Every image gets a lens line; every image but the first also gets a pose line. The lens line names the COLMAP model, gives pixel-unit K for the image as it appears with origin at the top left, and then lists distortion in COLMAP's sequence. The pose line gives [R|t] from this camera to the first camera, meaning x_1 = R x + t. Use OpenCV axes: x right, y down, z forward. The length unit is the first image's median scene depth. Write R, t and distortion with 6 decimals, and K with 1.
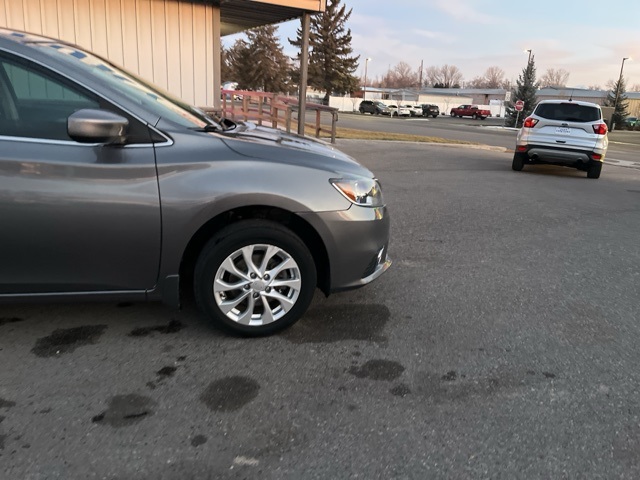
lens RADIAL K [[485.9, 0, 322.9], [0, 485.9, 238.8], [0, 0, 1]] dist [0.075862, -0.103231]
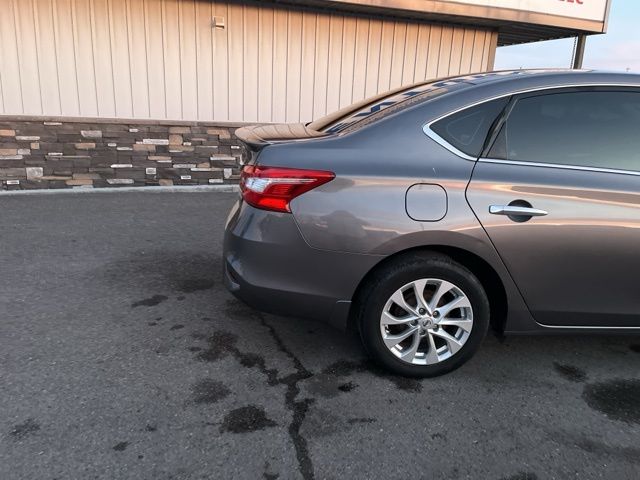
lens RADIAL K [[487.1, 0, 310.8], [0, 487.1, 239.8], [0, 0, 1]] dist [0.071824, -0.105279]
pose [[0.986575, 0.027633, -0.160954, -0.305132], [-0.030491, 0.999418, -0.015312, -0.007987], [0.160437, 0.020014, 0.986843, -0.048810]]
